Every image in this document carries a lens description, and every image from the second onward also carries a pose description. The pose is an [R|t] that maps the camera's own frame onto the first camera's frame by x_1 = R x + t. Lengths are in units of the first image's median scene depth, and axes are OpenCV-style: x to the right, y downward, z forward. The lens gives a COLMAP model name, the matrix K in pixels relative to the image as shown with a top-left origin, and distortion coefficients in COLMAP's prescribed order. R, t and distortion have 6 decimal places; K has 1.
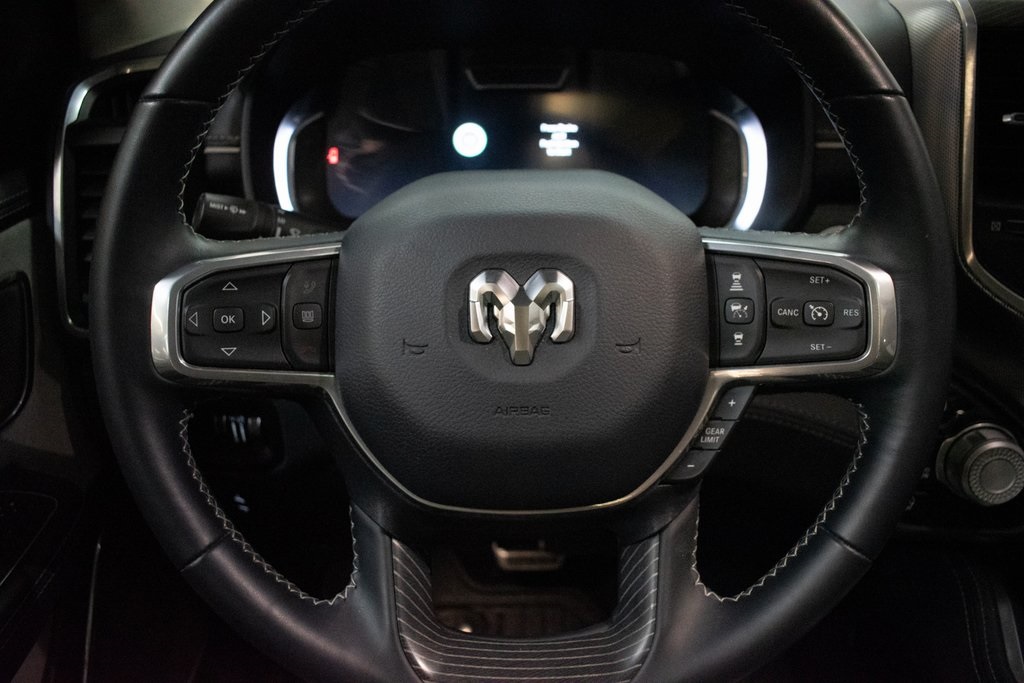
lens RADIAL K [[769.3, 0, 512.0], [0, 769.3, 341.5], [0, 0, 1]] dist [-0.099873, -0.004485]
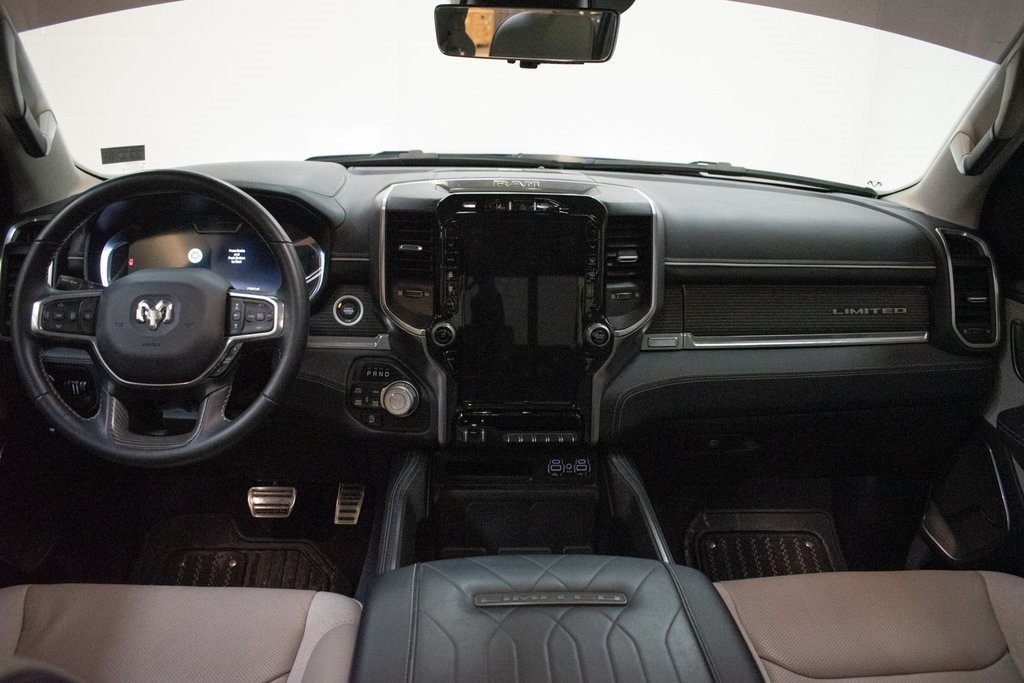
lens RADIAL K [[769.3, 0, 512.0], [0, 769.3, 341.5], [0, 0, 1]] dist [-0.099873, -0.004485]
pose [[0.995536, 0.013726, 0.093379, 1.061440], [-0.000318, 0.989851, -0.142107, 0.458097], [-0.094382, 0.141443, 0.985437, -1.892874]]
